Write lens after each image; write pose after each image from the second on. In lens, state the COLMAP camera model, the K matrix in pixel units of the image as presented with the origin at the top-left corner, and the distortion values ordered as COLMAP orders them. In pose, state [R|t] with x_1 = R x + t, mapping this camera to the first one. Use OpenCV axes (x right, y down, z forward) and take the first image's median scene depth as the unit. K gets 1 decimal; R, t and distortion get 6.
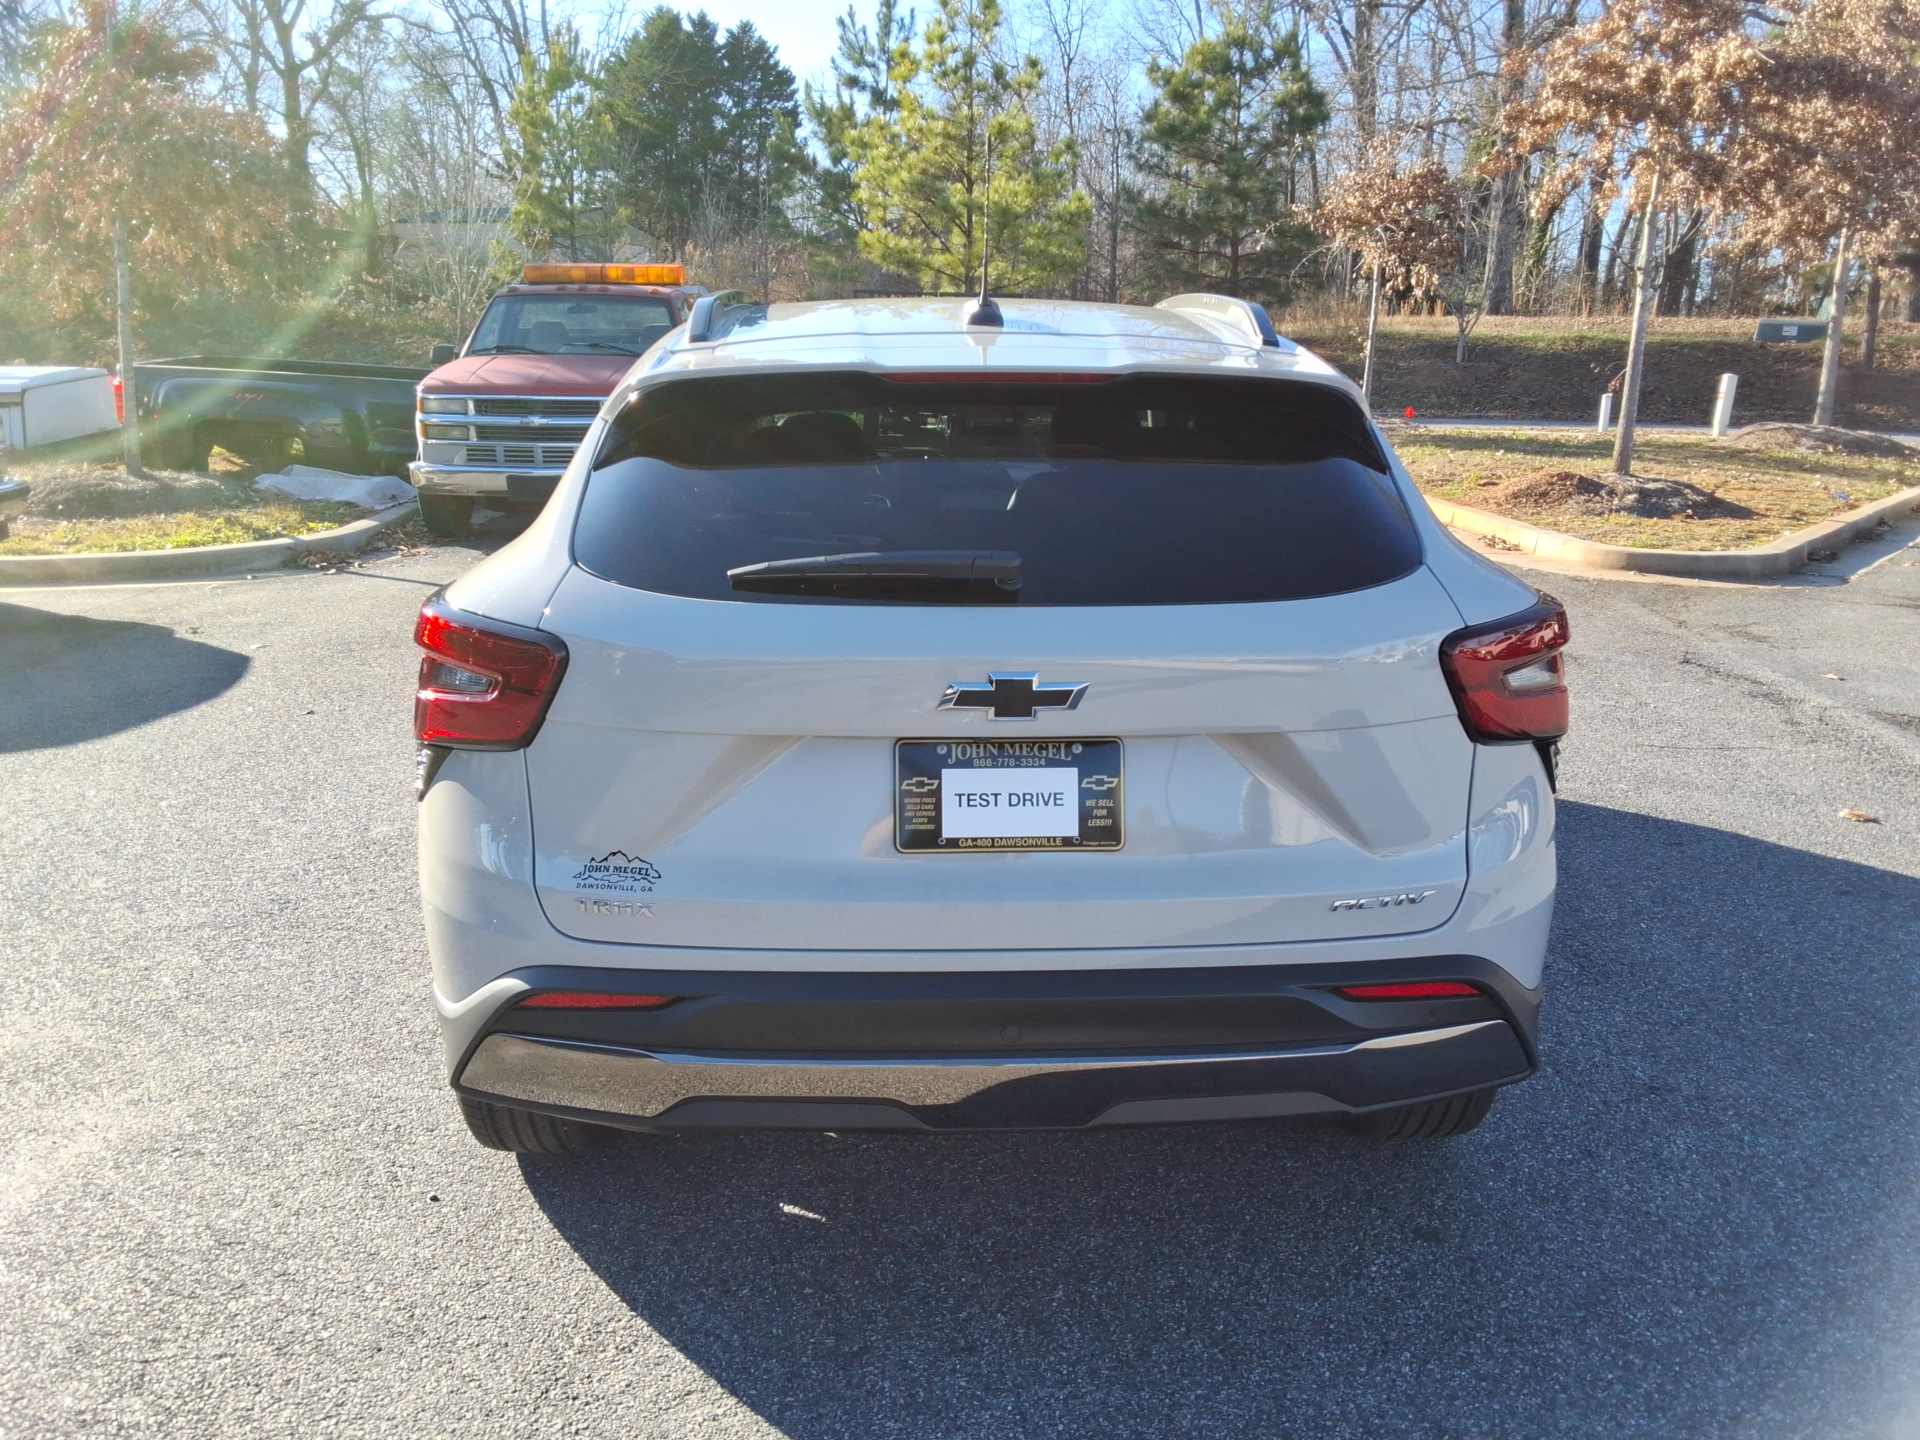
lens RADIAL K [[1534.9, 0, 972.6], [0, 1534.9, 710.1], [0, 0, 1]] dist [0.086628, -0.138838]
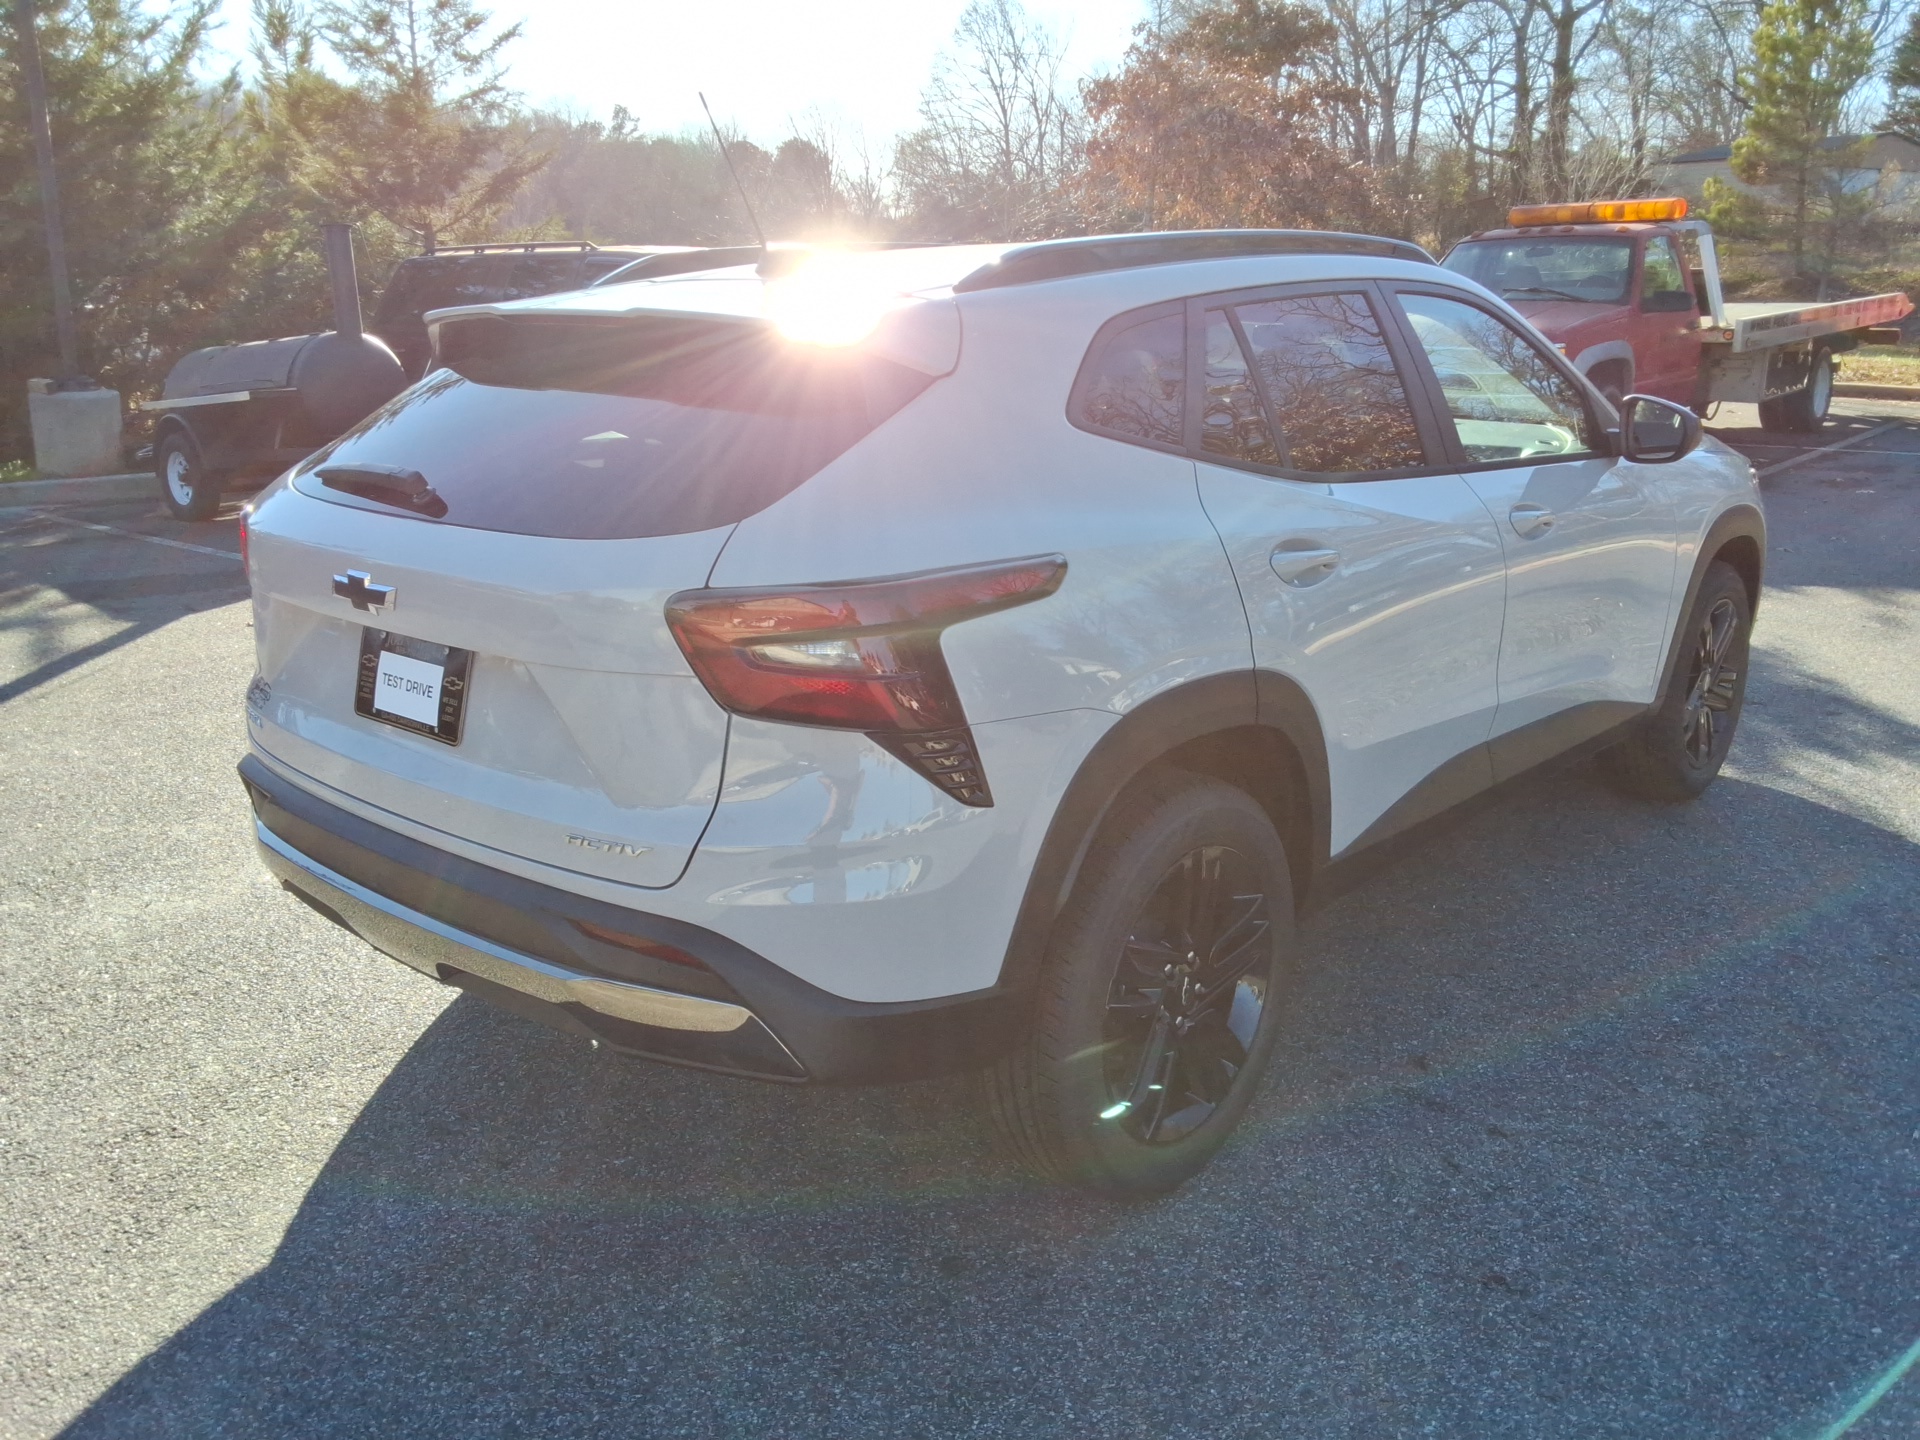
lens RADIAL K [[1538.3, 0, 990.2], [0, 1538.3, 726.6], [0, 0, 1]] dist [0.118450, -0.189857]
pose [[0.719132, 0.175876, -0.672248, 1.136200], [-0.149613, 0.983938, 0.097374, -0.091502], [0.678576, 0.030552, 0.733894, 0.431270]]
